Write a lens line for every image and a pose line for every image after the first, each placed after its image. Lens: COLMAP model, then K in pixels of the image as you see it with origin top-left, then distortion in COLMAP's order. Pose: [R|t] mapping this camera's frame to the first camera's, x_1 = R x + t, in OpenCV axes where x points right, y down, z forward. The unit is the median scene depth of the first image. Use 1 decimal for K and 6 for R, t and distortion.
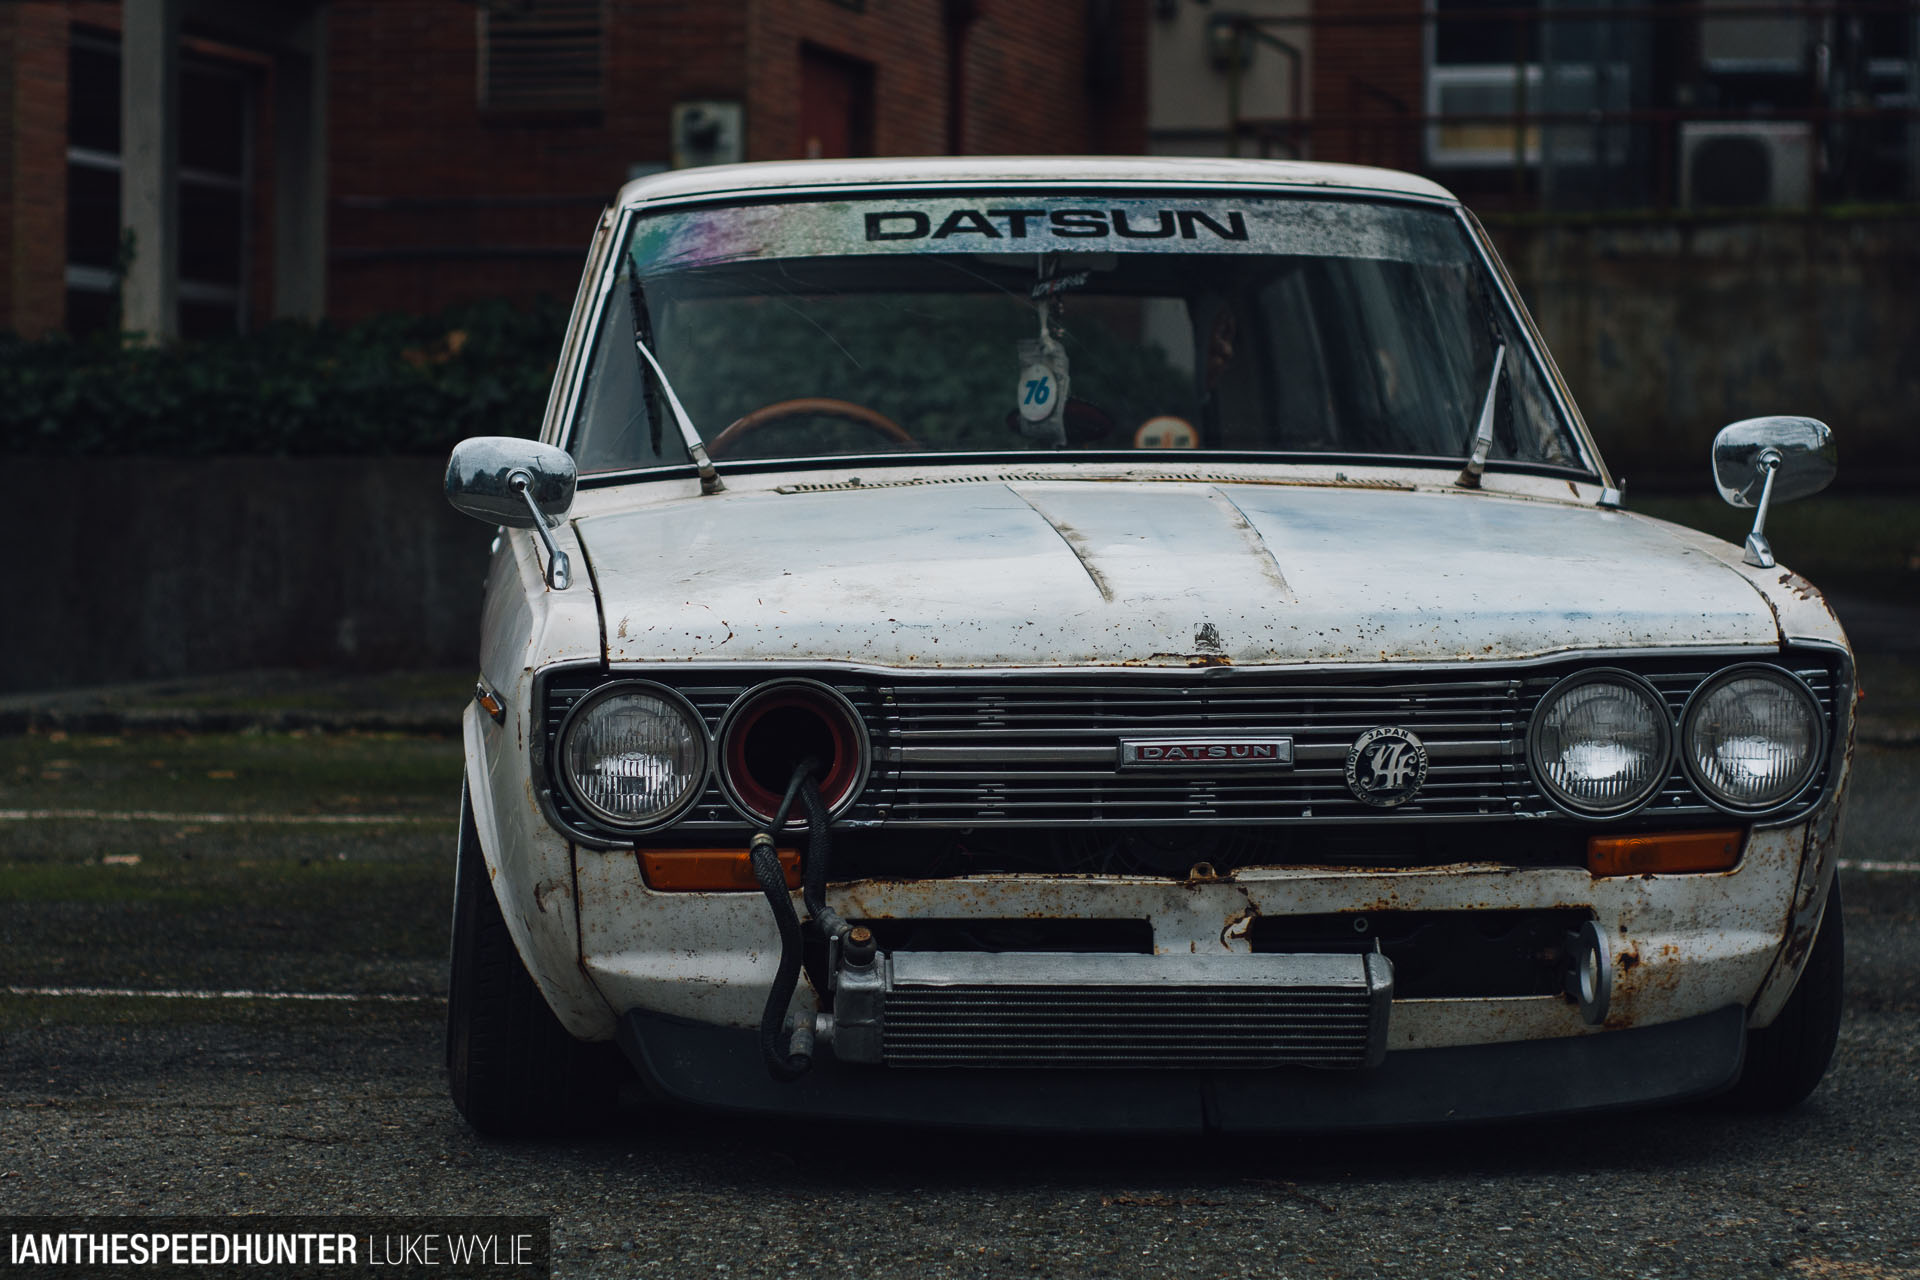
lens RADIAL K [[4365.6, 0, 1010.3], [0, 4365.6, 547.4], [0, 0, 1]] dist [-0.036959, 0.000000]
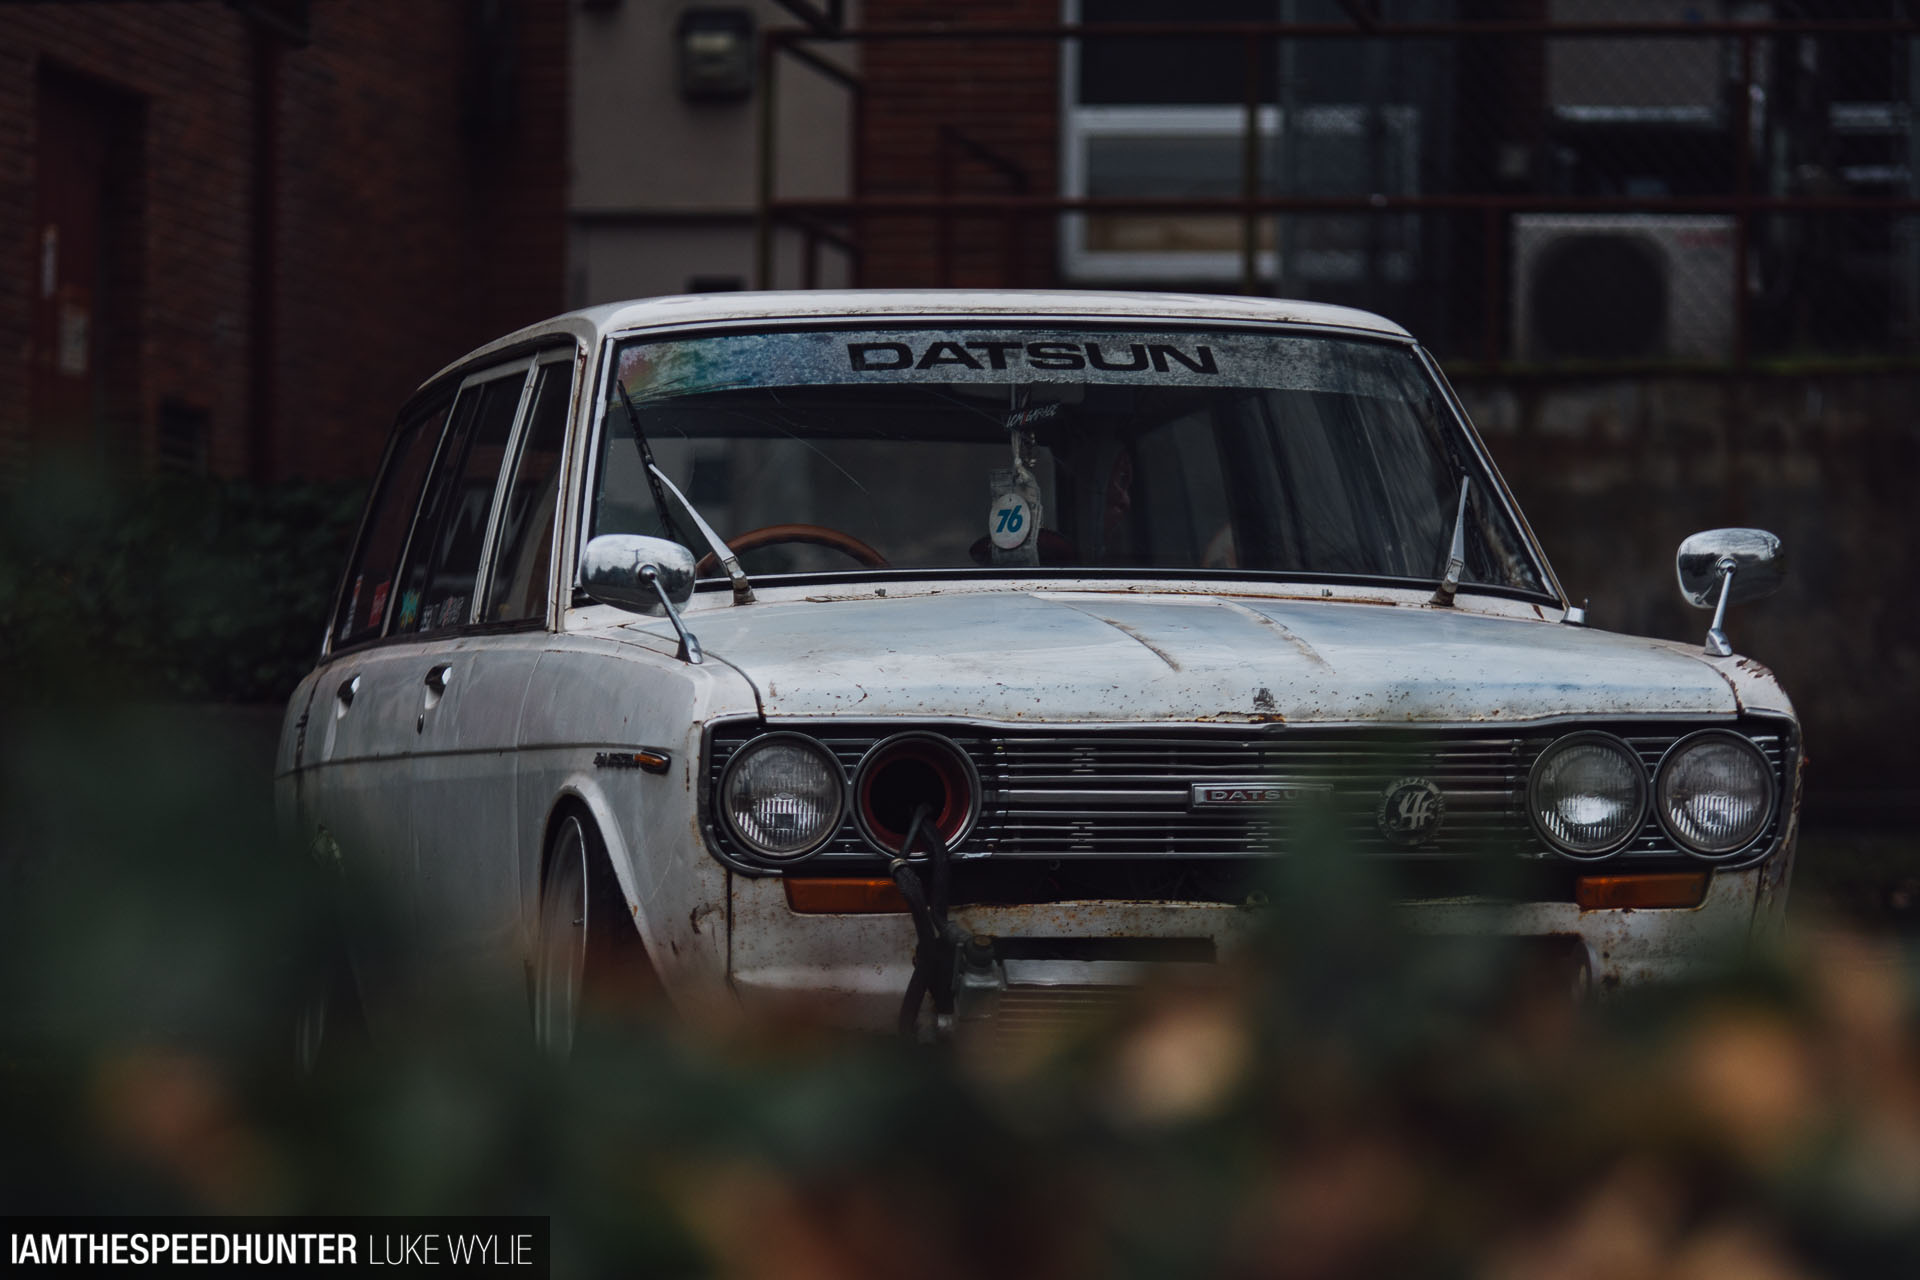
lens RADIAL K [[8541.4, 0, 959.1], [0, 8541.4, 635.4], [0, 0, 1]] dist [0.134440, 0.000000]
pose [[0.995751, 0.006514, 0.091860, -0.237756], [-0.002419, 0.999001, -0.044612, 0.101219], [-0.092059, 0.044200, 0.994772, -1.240464]]
